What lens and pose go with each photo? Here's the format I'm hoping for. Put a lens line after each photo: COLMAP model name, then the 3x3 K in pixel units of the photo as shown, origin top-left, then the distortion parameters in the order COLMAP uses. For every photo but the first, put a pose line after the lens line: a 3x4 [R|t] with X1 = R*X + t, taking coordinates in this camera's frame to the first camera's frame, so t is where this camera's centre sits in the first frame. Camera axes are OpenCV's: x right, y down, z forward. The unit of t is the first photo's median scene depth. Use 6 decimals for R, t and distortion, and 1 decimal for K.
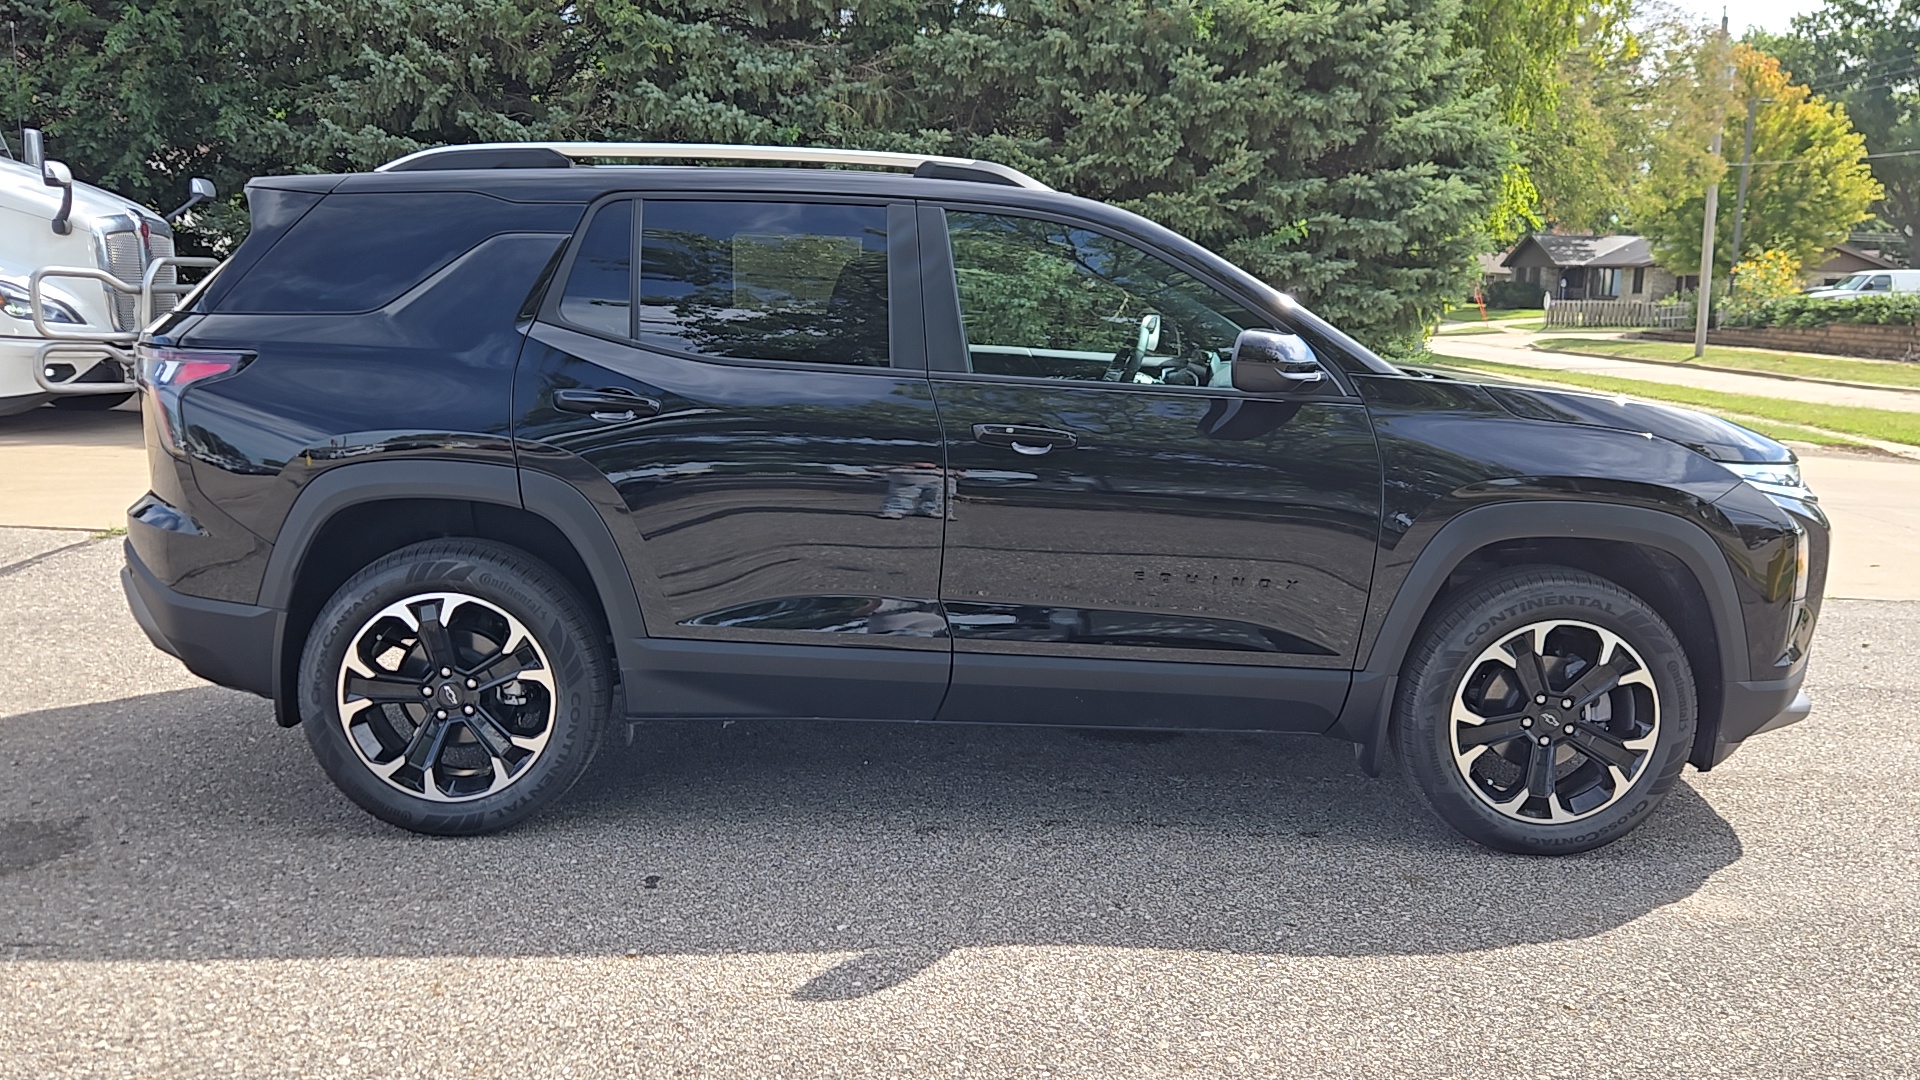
lens RADIAL K [[1607.6, 0, 954.4], [0, 1607.6, 528.5], [0, 0, 1]] dist [0.010904, -0.007942]
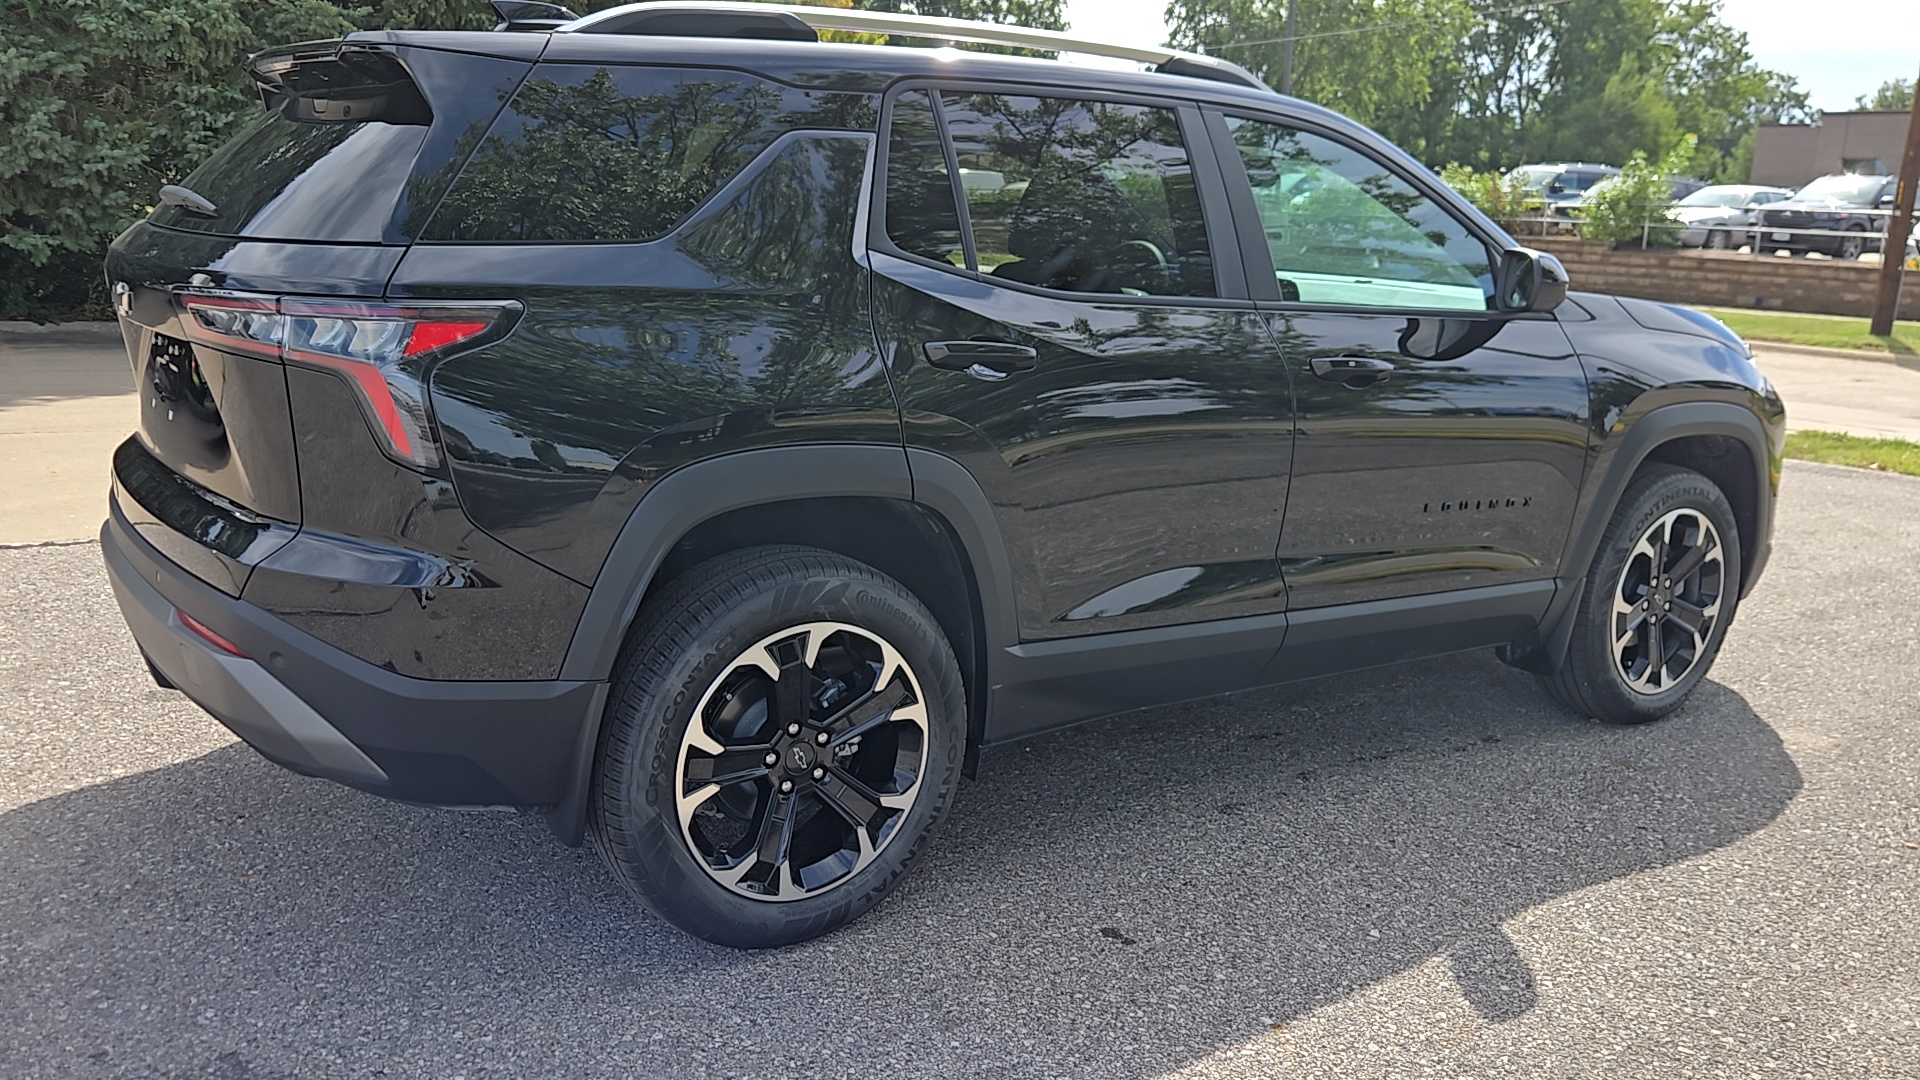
lens RADIAL K [[1609.2, 0, 951.1], [0, 1609.2, 534.9], [0, 0, 1]] dist [0.012152, -0.015232]
pose [[0.838992, -0.107496, 0.533420, -0.648823], [0.069259, 0.993416, 0.091260, -0.062804], [-0.539717, -0.039622, 0.840913, 0.344462]]
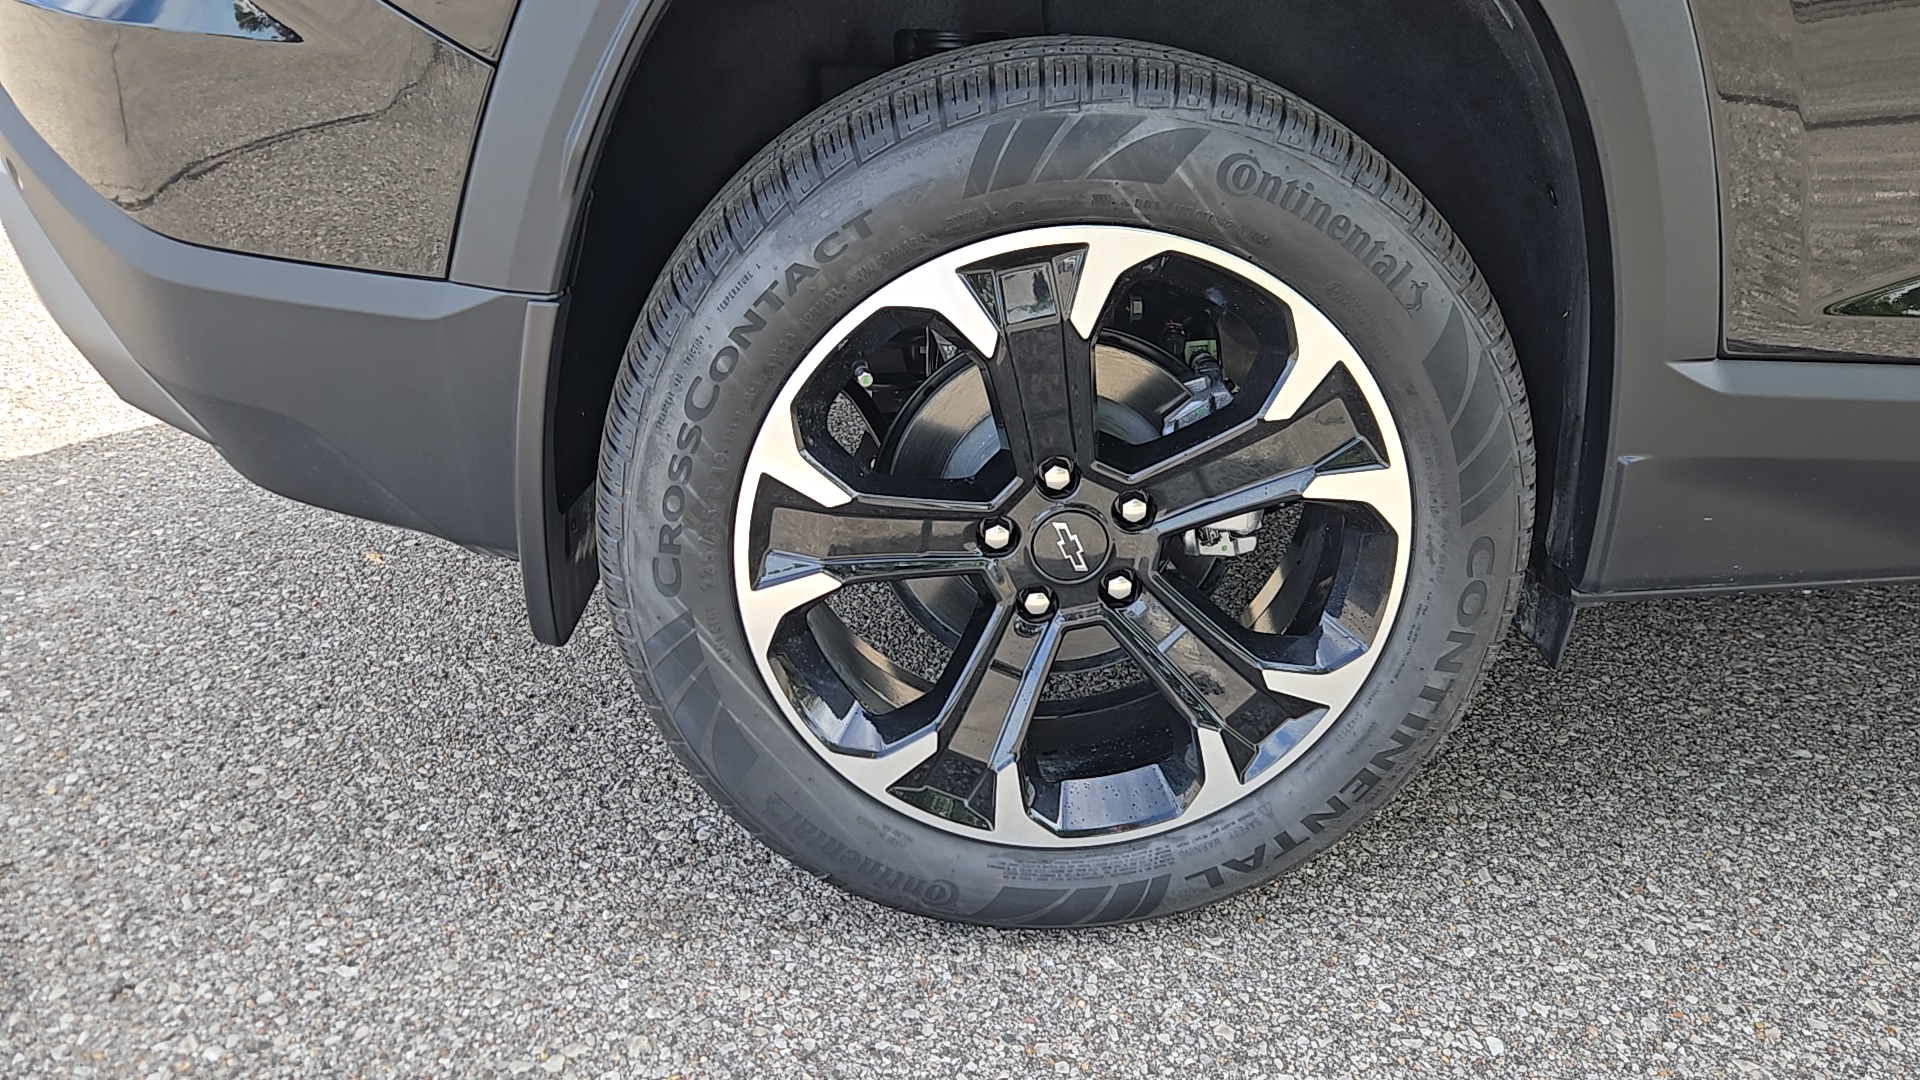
lens RADIAL K [[1609.2, 0, 951.1], [0, 1609.2, 534.9], [0, 0, 1]] dist [0.012152, -0.015232]
pose [[0.999724, -0.021370, 0.009783, -0.344264], [0.018128, 0.966048, 0.257725, 0.018477], [-0.014958, -0.257477, 0.966169, 0.699596]]
